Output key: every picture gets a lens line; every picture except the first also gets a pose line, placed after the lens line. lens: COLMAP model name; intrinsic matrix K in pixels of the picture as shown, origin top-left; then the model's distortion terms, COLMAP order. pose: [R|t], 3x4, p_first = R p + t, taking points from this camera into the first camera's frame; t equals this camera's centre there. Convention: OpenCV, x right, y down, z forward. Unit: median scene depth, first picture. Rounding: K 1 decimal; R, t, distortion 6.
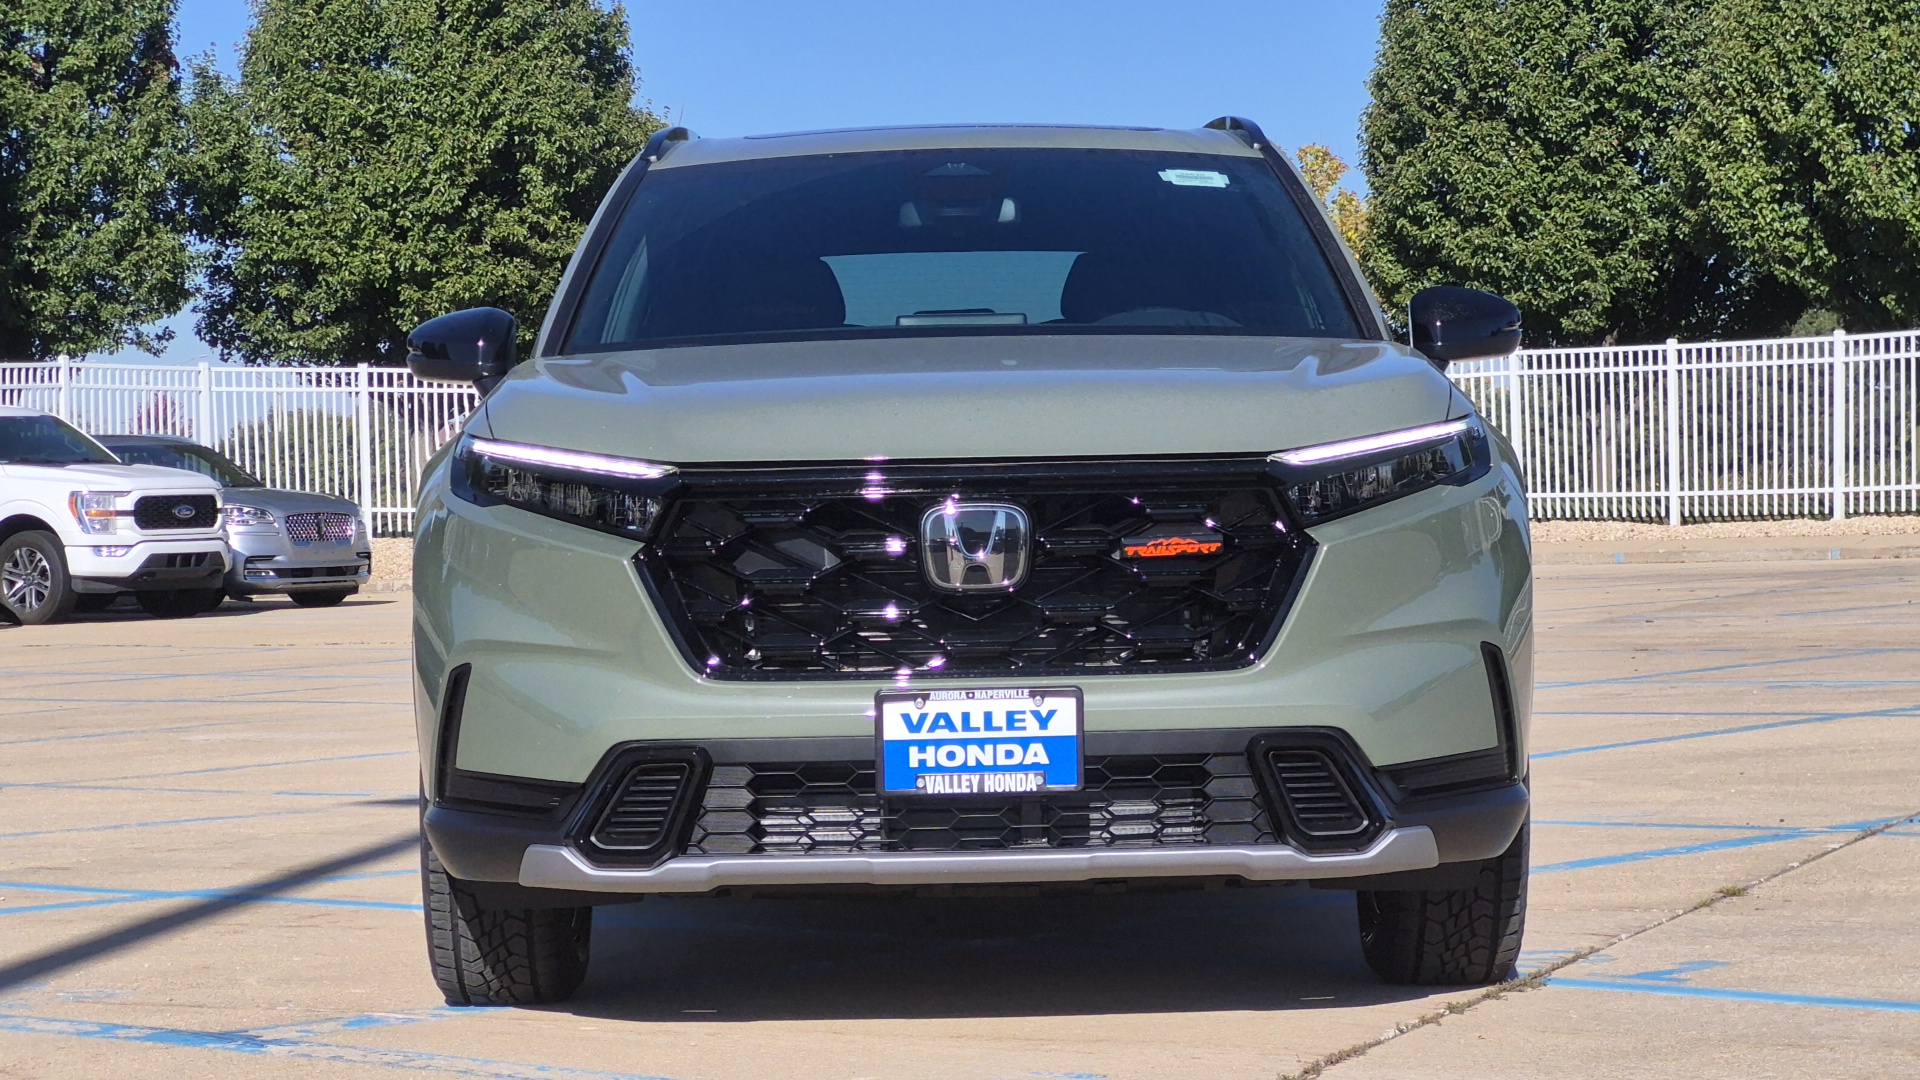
lens RADIAL K [[4080.8, 0, 959.6], [0, 4080.8, 544.3], [0, 0, 1]] dist [0.032483, 0.000000]
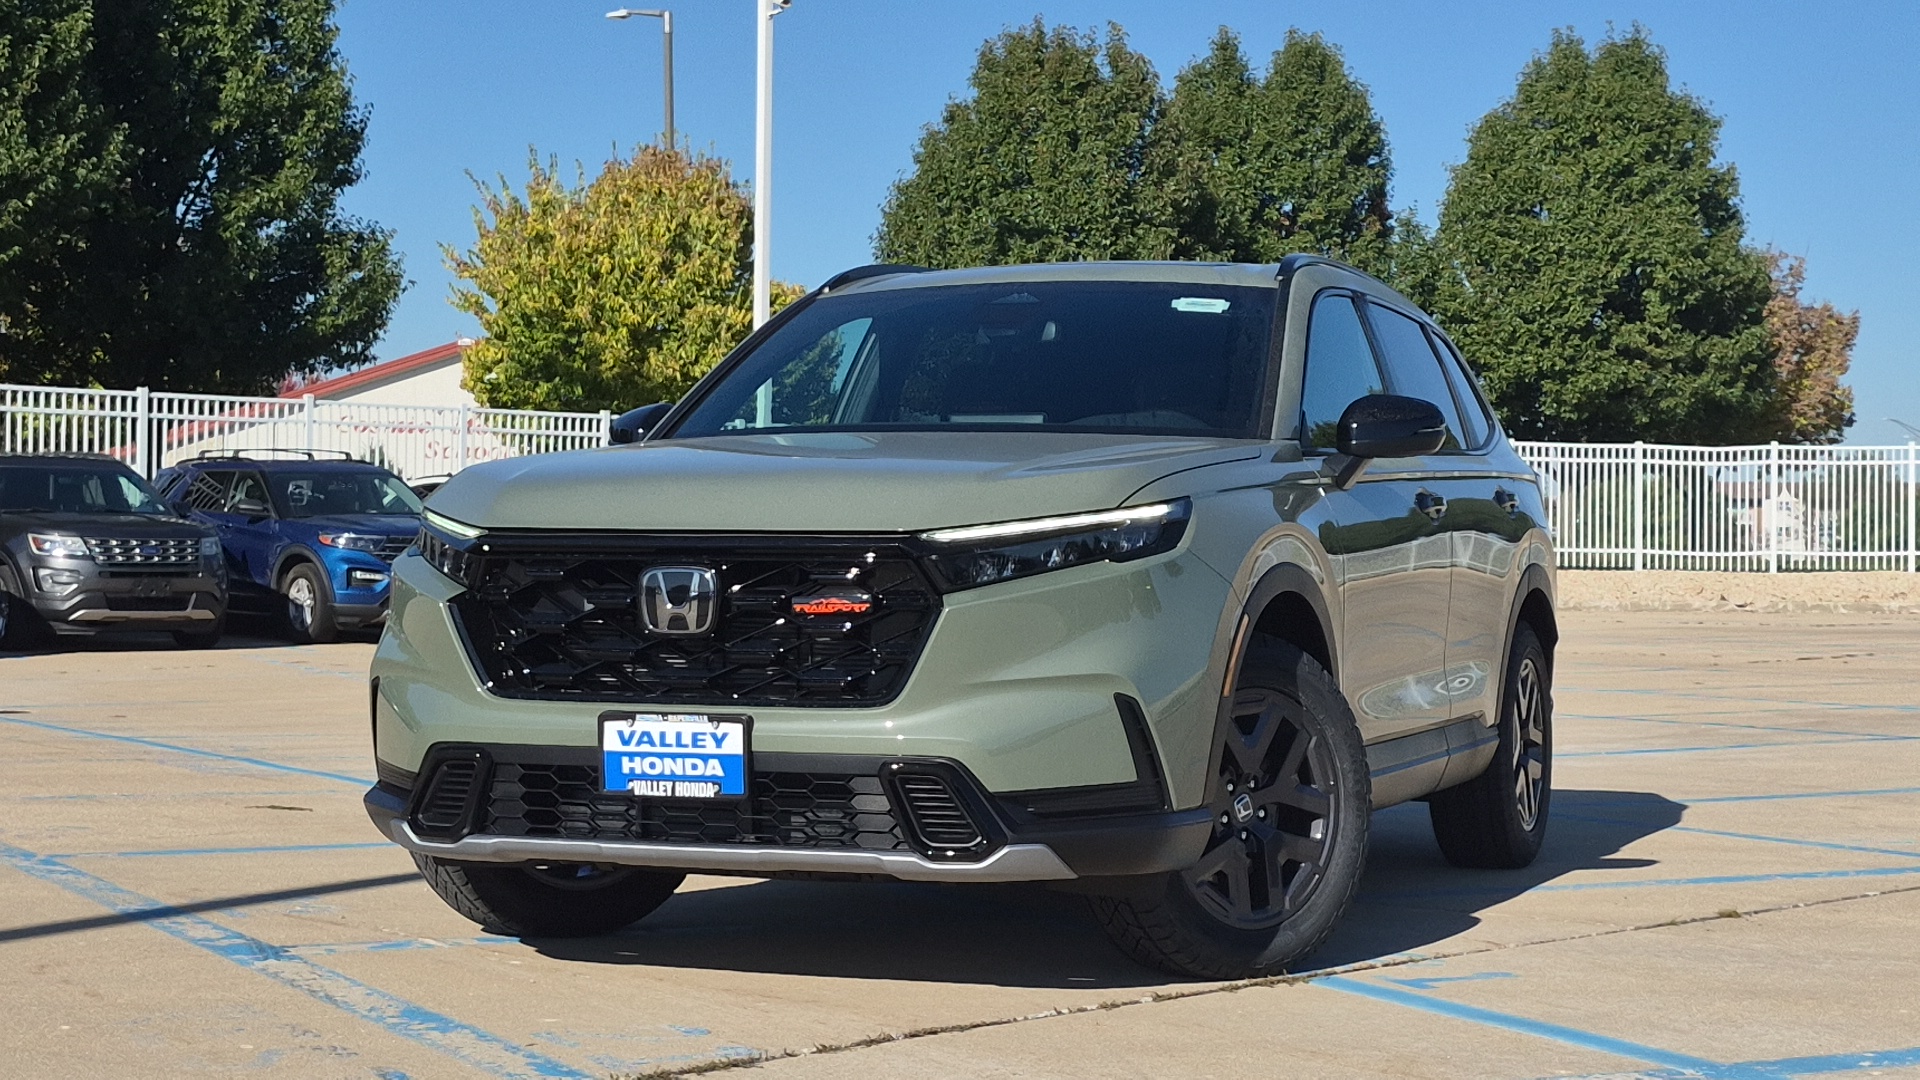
lens RADIAL K [[3020.2, 0, 960.8], [0, 3020.2, 533.3], [0, 0, 1]] dist [0.071700, 0.000000]
pose [[0.935277, 0.024730, -0.353051, 0.321311], [-0.029102, 0.999551, -0.007079, -0.012461], [0.352718, 0.016895, 0.935577, 0.123760]]
